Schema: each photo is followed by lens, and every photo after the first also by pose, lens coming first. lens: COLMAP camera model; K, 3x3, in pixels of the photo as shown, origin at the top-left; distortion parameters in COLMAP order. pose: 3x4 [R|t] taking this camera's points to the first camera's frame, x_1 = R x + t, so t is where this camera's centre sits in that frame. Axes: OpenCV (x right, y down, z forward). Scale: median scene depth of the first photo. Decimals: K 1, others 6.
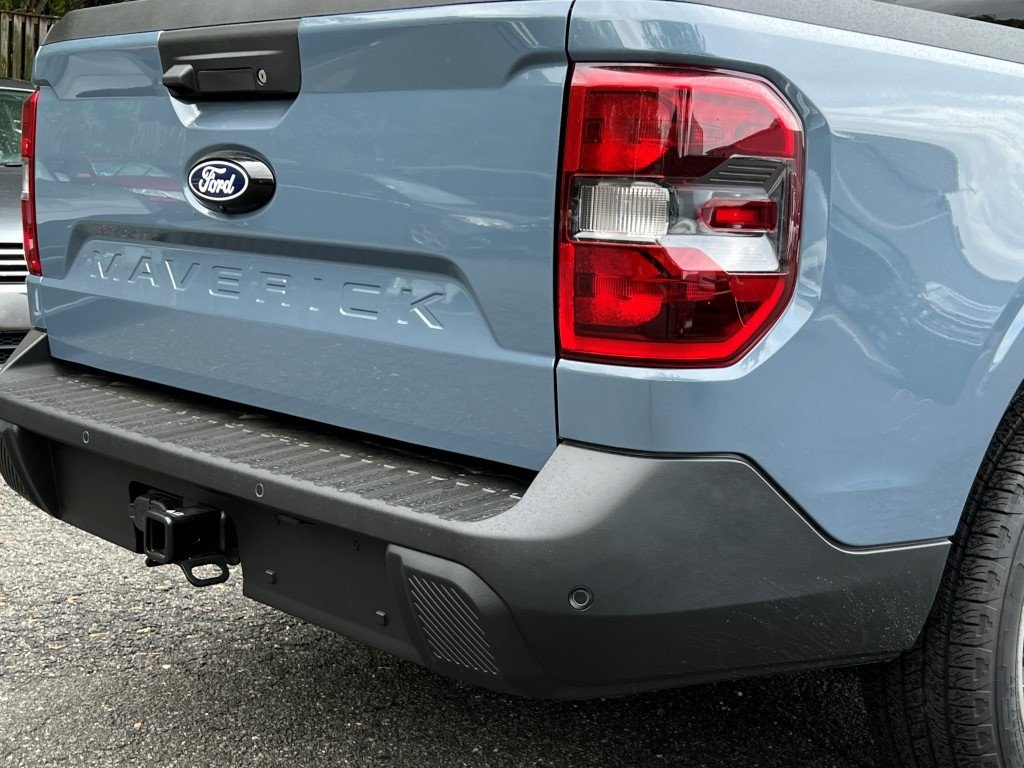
lens RADIAL K [[1440.3, 0, 512.1], [0, 1440.3, 384.0], [0, 0, 1]] dist [0.124473, 0.000000]
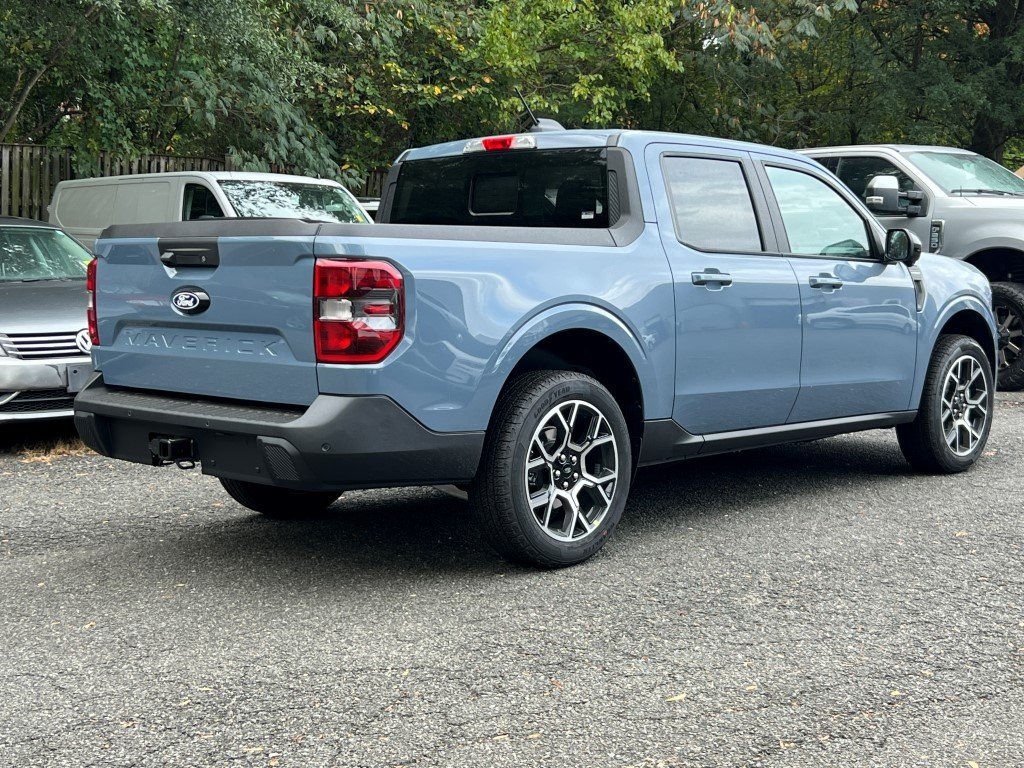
lens RADIAL K [[1440.3, 0, 544.1], [0, 1440.3, 378.9], [0, 0, 1]] dist [0.124473, 0.000000]
pose [[0.997211, -0.039909, 0.063064, 0.251345], [0.043319, 0.997619, -0.053672, 0.155471], [-0.060772, 0.056254, 0.996565, -1.541402]]
